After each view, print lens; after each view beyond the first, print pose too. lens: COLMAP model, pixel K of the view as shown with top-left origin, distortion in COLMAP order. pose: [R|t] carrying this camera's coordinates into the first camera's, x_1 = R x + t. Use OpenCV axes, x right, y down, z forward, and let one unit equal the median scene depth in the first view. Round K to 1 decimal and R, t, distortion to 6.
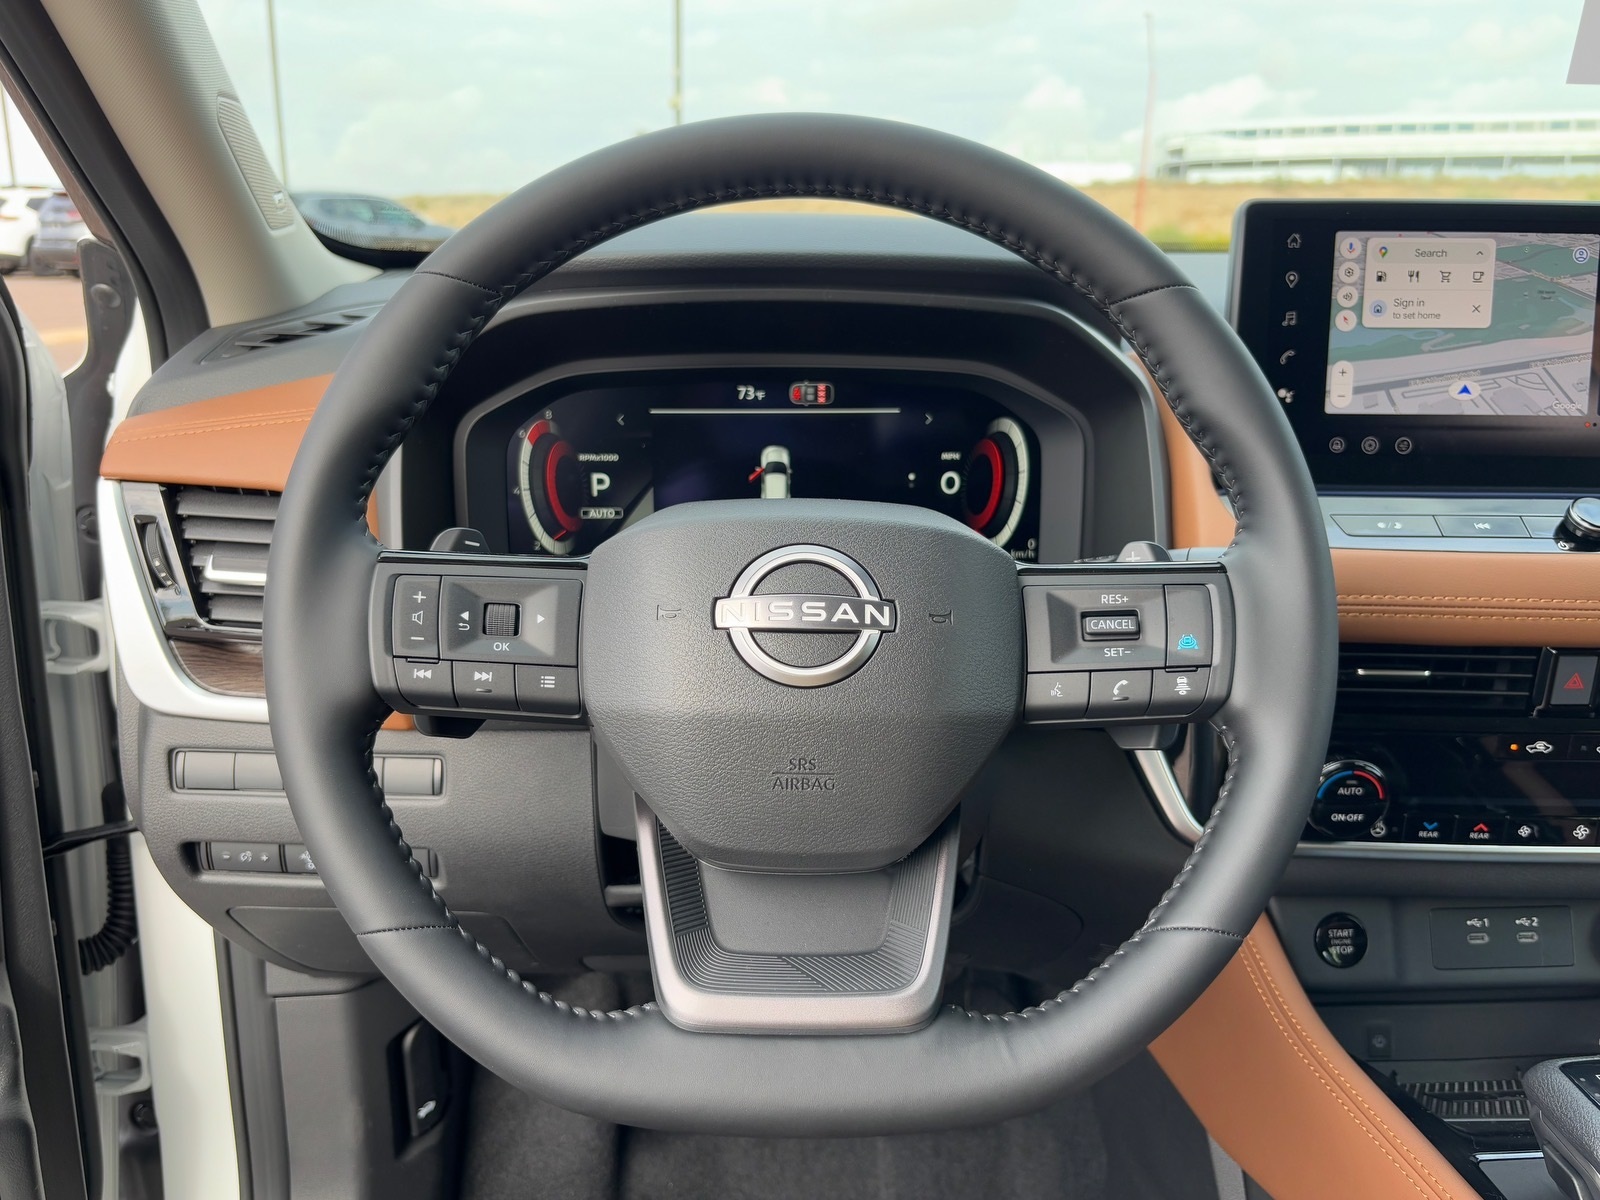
lens RADIAL K [[1234.8, 0, 801.0], [0, 1234.8, 614.6], [0, 0, 1]] dist [0.046971, -0.067515]
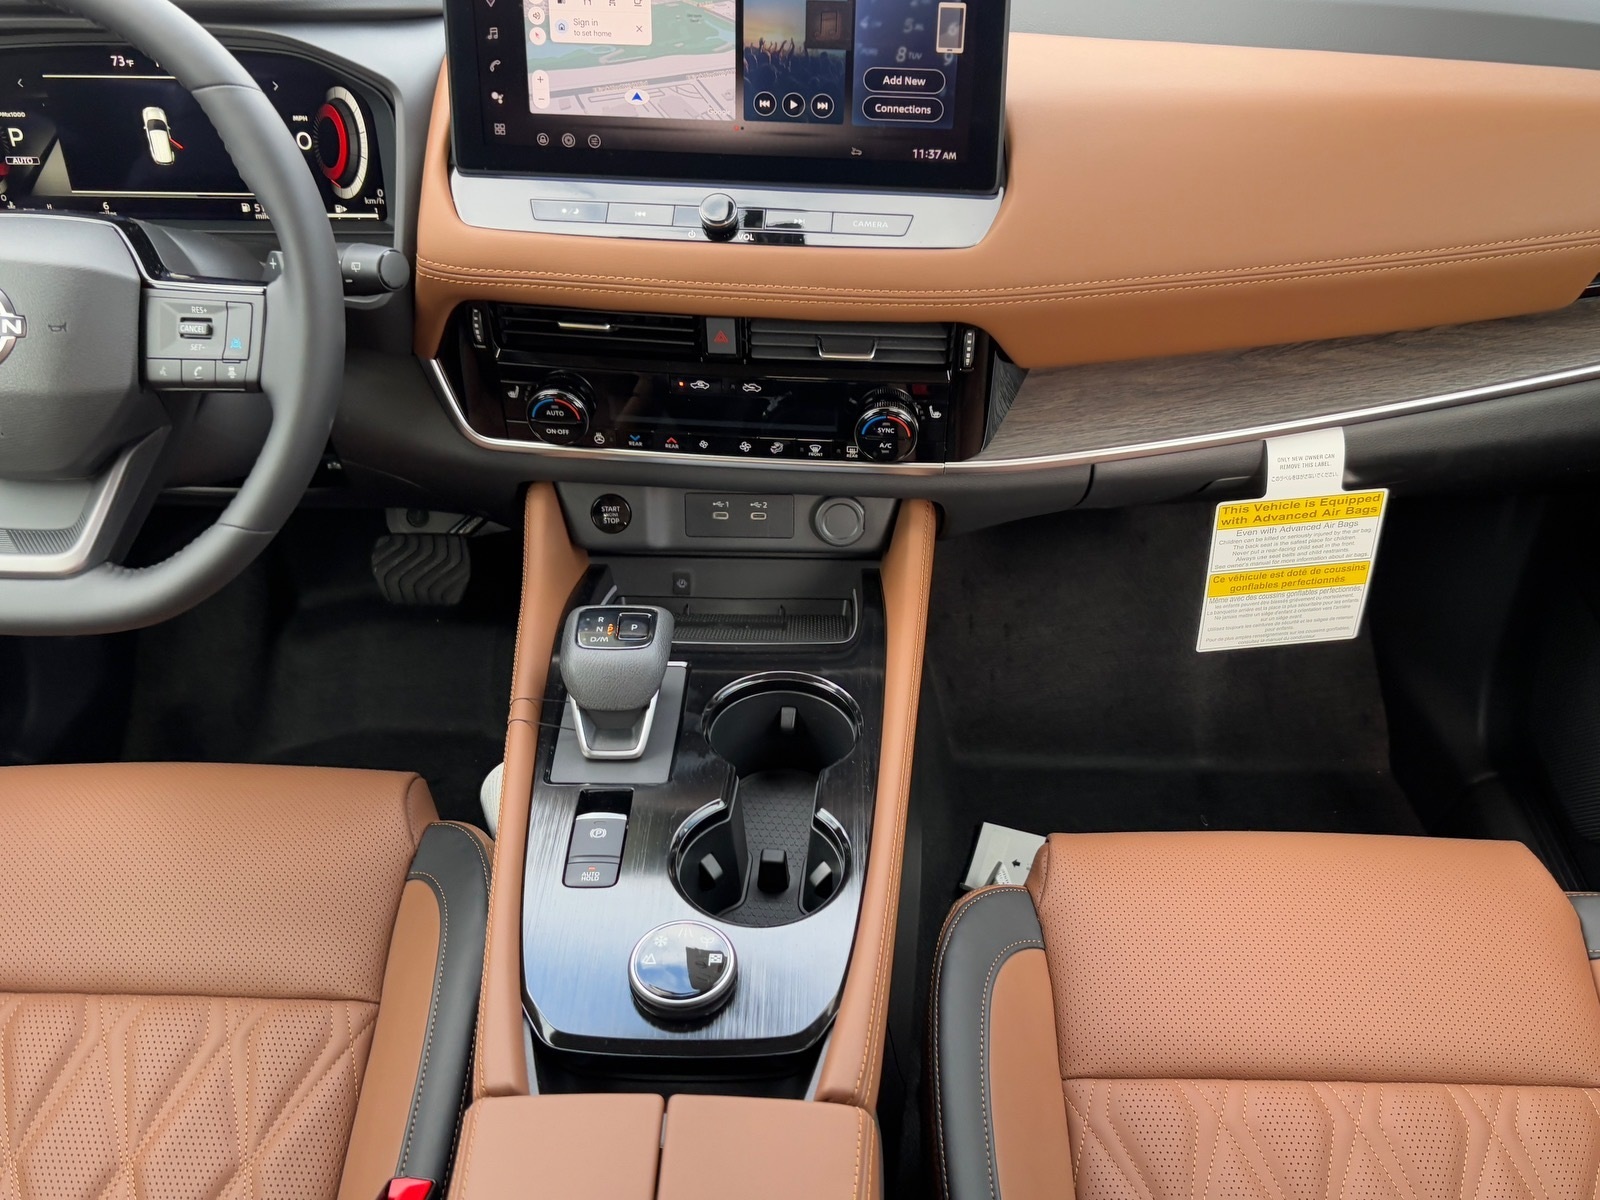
lens RADIAL K [[1488.0, 0, 799.1], [0, 1488.0, 620.1], [0, 0, 1]] dist [0.014713, 0.000889]
pose [[0.997880, 0.037868, -0.052936, 0.793168], [-0.015210, 0.926476, 0.376046, -0.258947], [0.063284, -0.374444, 0.925088, -0.558777]]
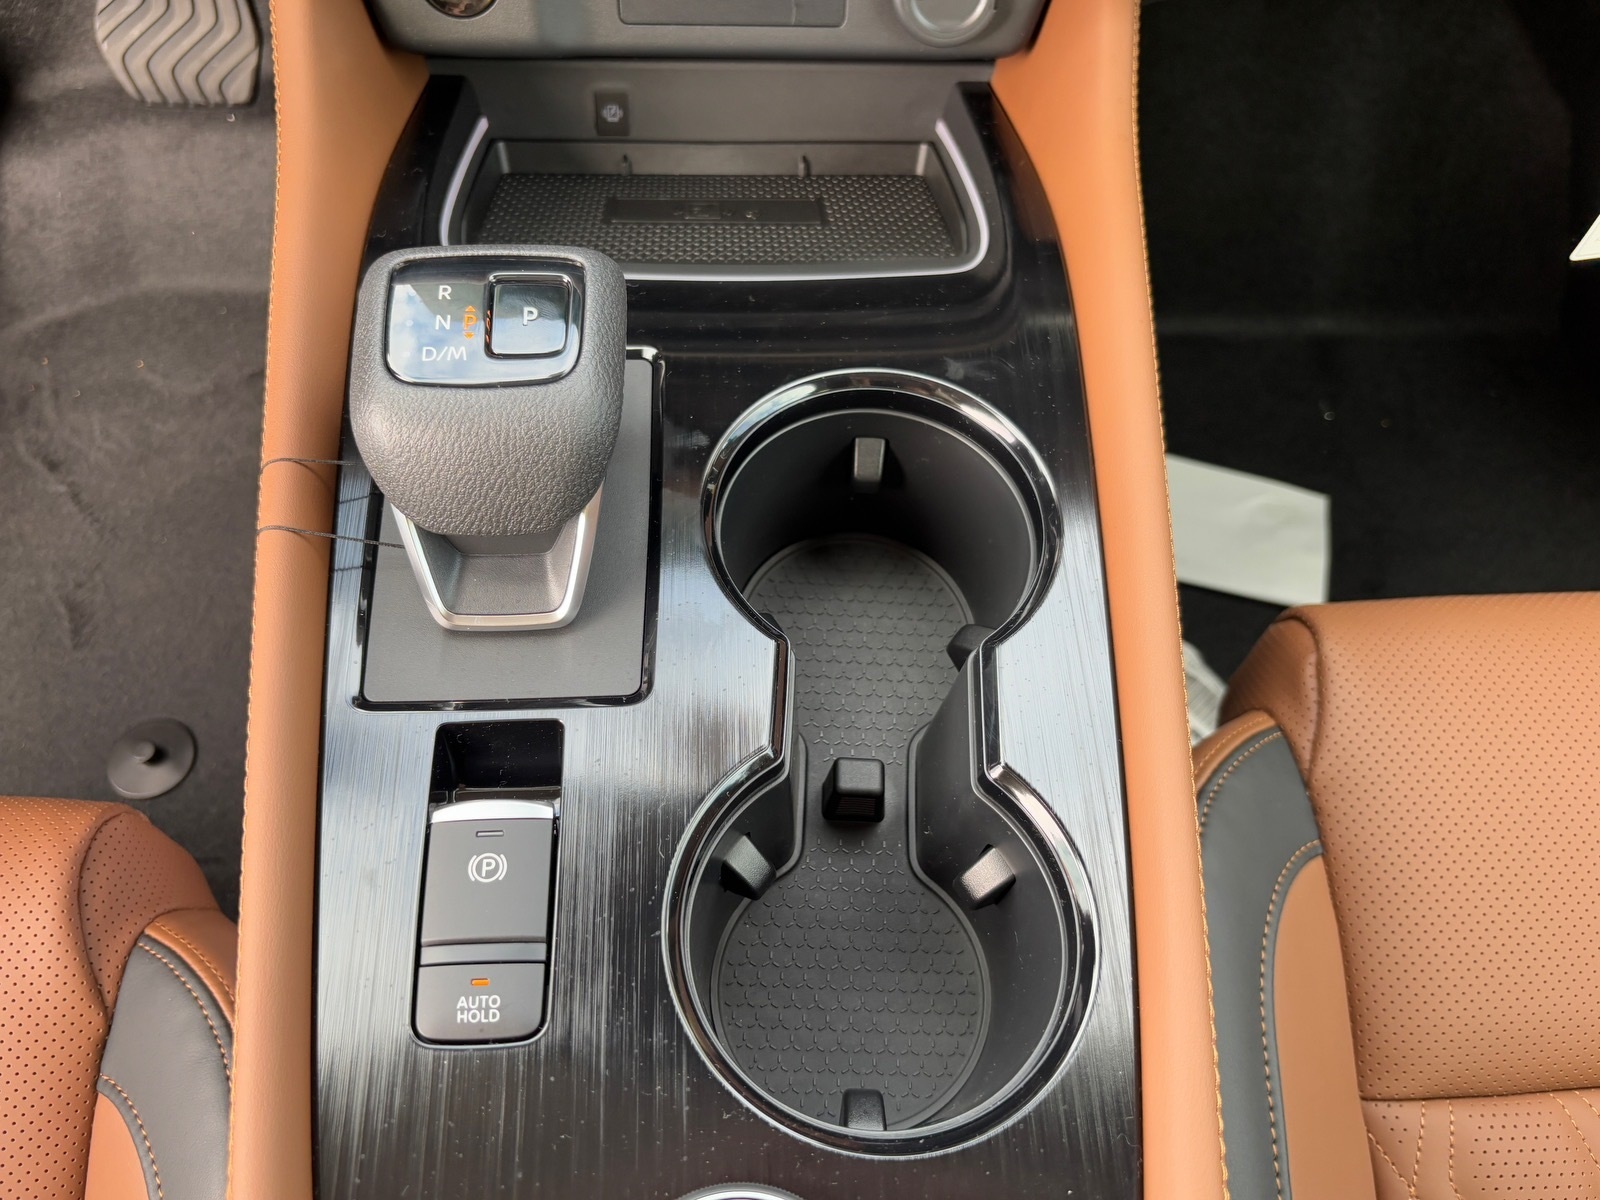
lens RADIAL K [[1270.7, 0, 800.1], [0, 1270.7, 607.8], [0, 0, 1]] dist [0.061027, -0.084057]
pose [[0.998935, 0.021269, 0.040940, 0.641542], [-0.044248, 0.692906, 0.719669, 0.014699], [-0.013061, -0.720714, 0.693109, 0.352234]]
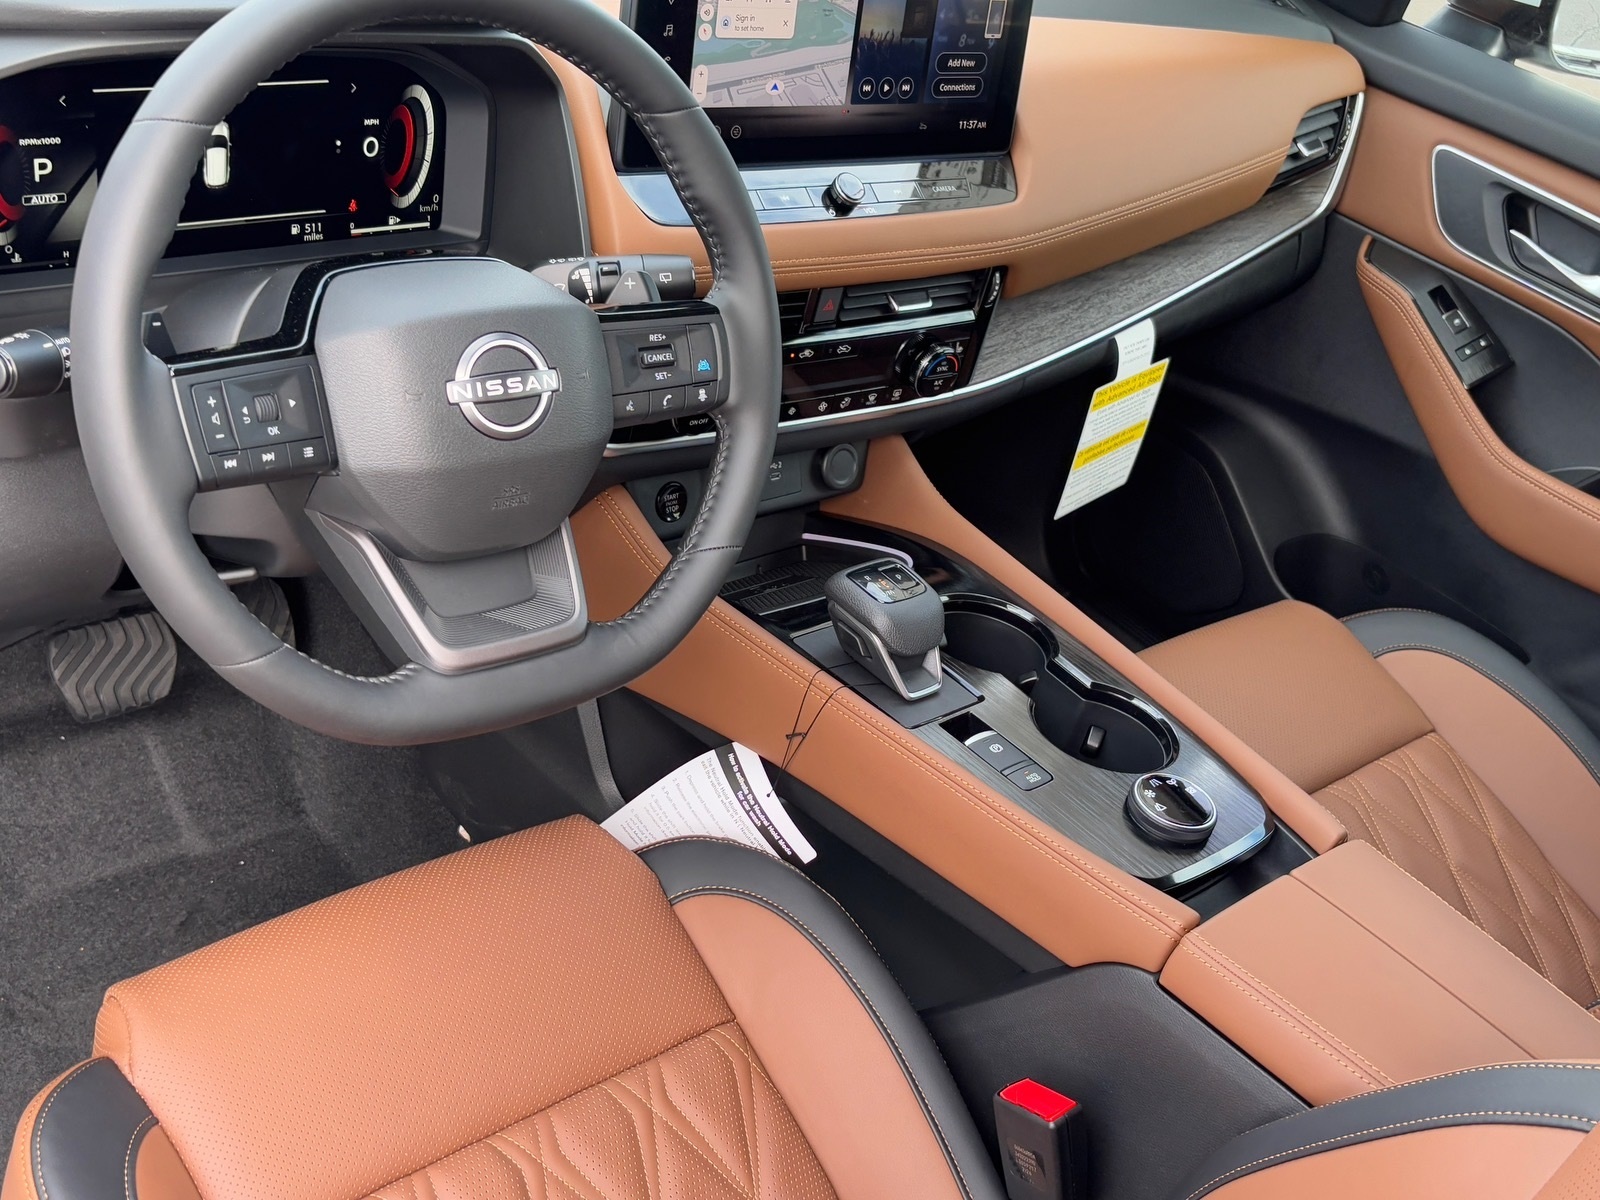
lens RADIAL K [[1780.7, 0, 793.2], [0, 1780.7, 618.8], [0, 0, 1]] dist [0.155598, -0.475618]
pose [[0.761819, -0.206365, 0.614040, -0.720571], [-0.041296, 0.930501, 0.363955, -0.348488], [-0.646473, -0.302625, 0.700351, -0.496011]]
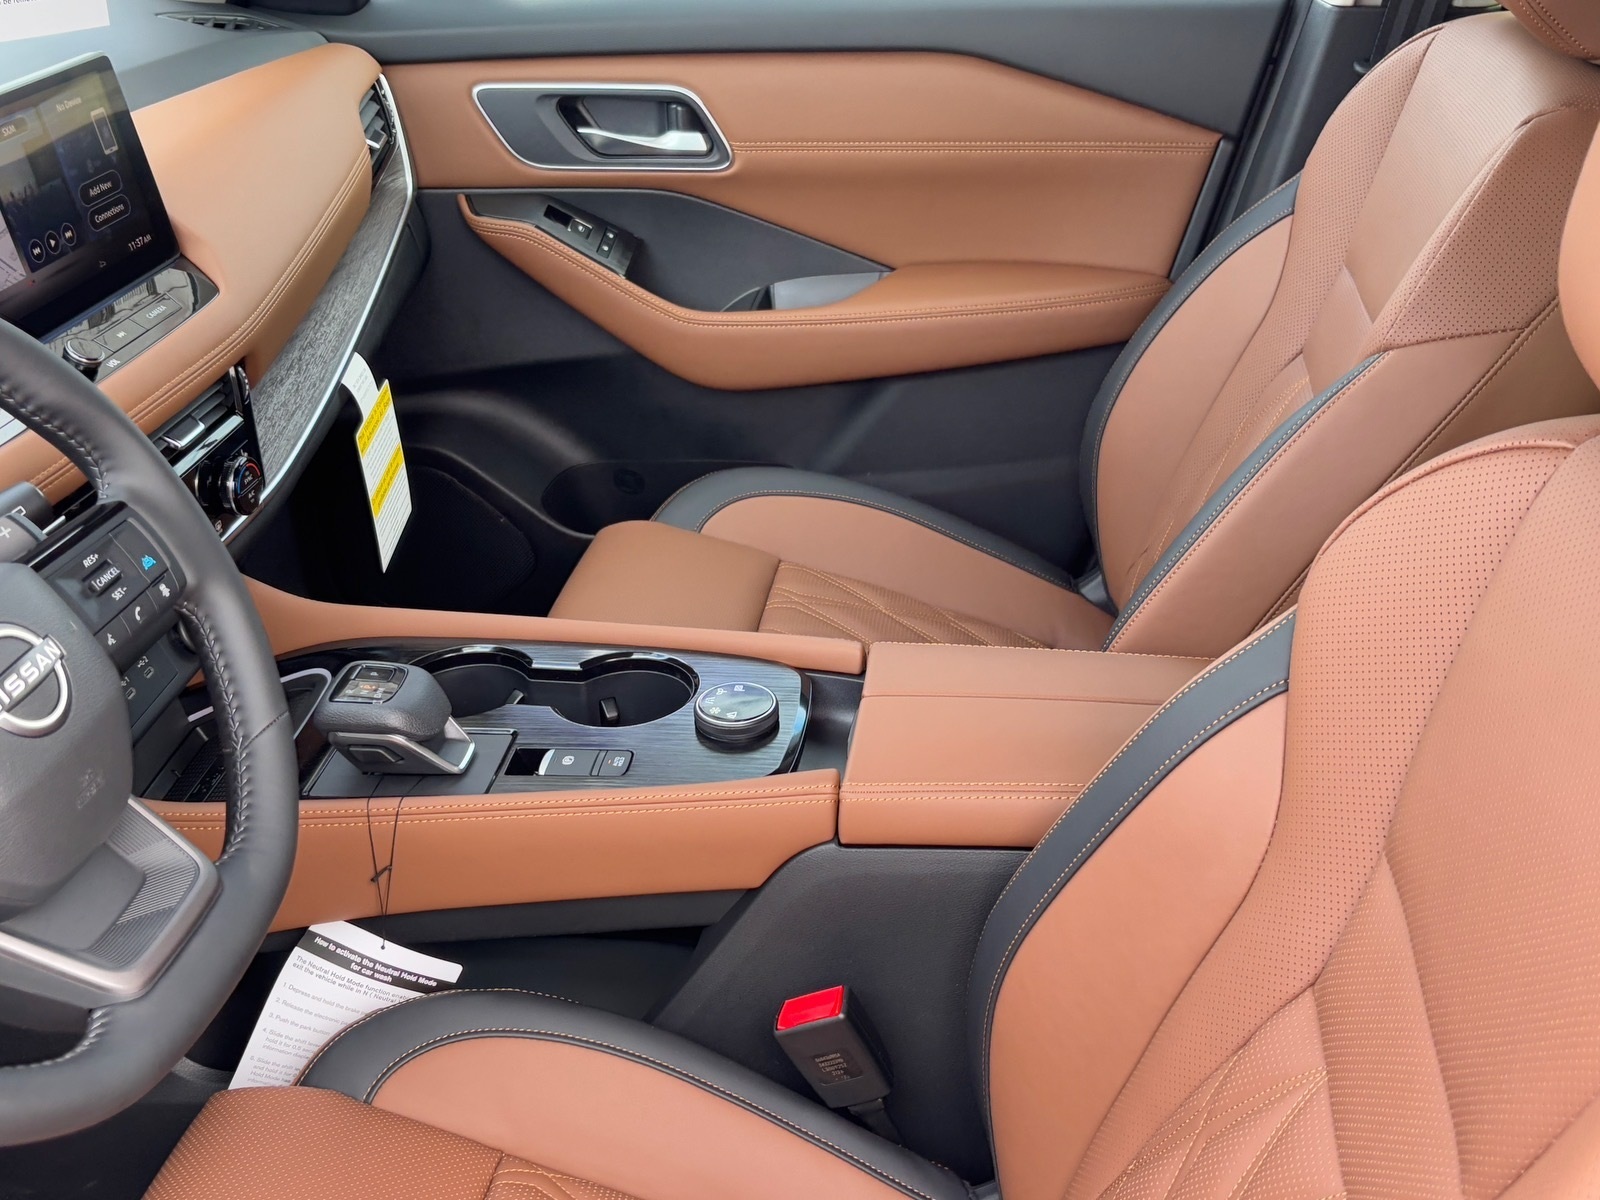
lens RADIAL K [[1813.4, 0, 802.0], [0, 1813.4, 619.8], [0, 0, 1]] dist [0.111873, -0.352796]
pose [[0.176639, -0.479808, 0.859408, -0.945295], [0.305802, 0.856680, 0.415432, -0.385354], [-0.935566, 0.189427, 0.298050, -0.188977]]
